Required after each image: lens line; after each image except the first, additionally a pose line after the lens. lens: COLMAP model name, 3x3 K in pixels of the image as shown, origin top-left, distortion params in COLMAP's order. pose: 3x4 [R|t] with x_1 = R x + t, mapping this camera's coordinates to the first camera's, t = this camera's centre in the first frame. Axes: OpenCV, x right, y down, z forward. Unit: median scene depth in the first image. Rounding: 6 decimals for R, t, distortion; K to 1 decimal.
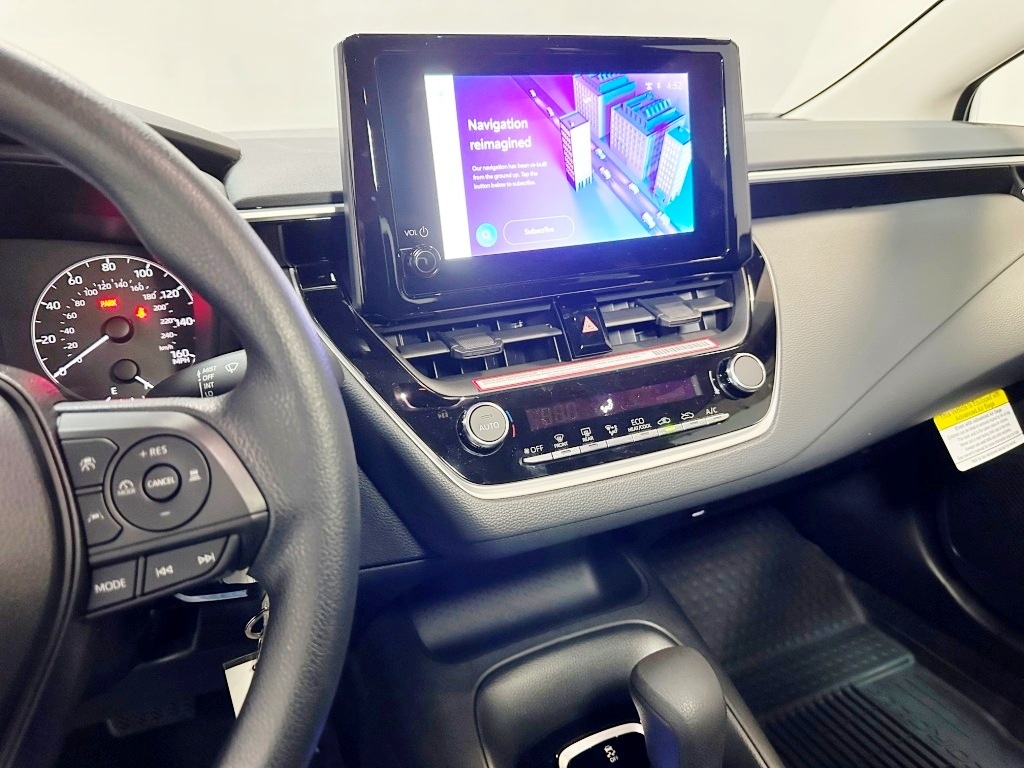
lens RADIAL K [[735.4, 0, 512.0], [0, 735.4, 384.0], [0, 0, 1]] dist [0.001422, -0.004869]
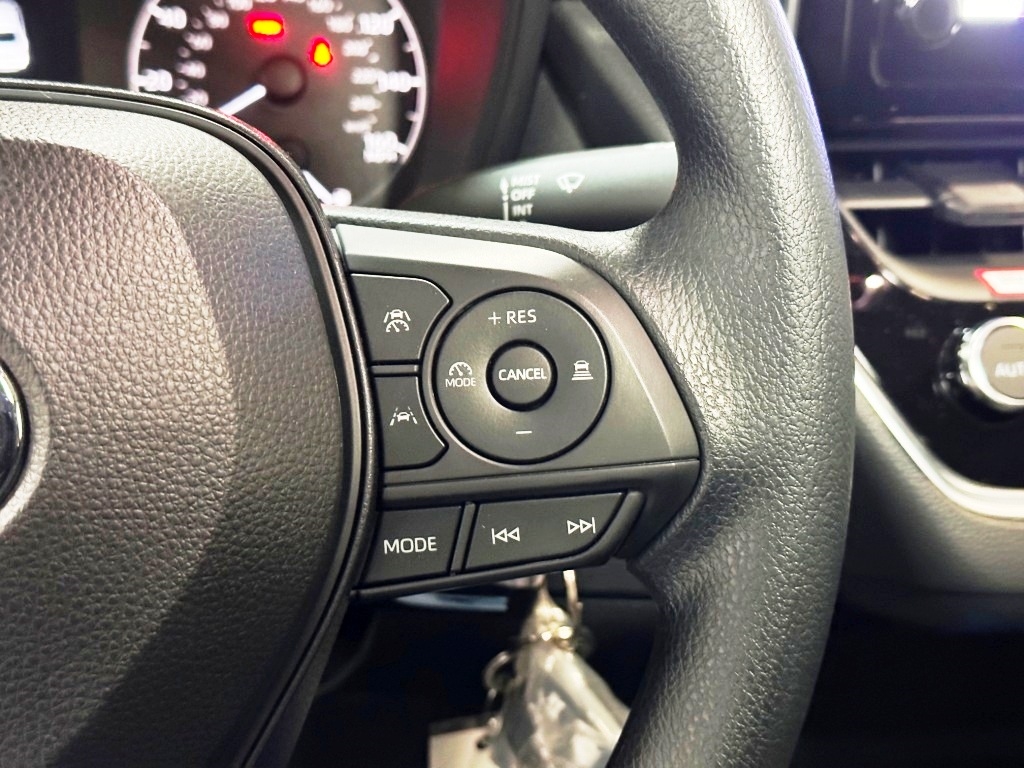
lens RADIAL K [[1483.6, 0, 512.0], [0, 1483.6, 384.0], [0, 0, 1]] dist [0.145315, 0.003287]
pose [[0.975924, 0.154160, -0.154294, -0.234411], [-0.142542, 0.986236, 0.083786, 0.037023], [0.165087, -0.059775, 0.984466, -0.061019]]
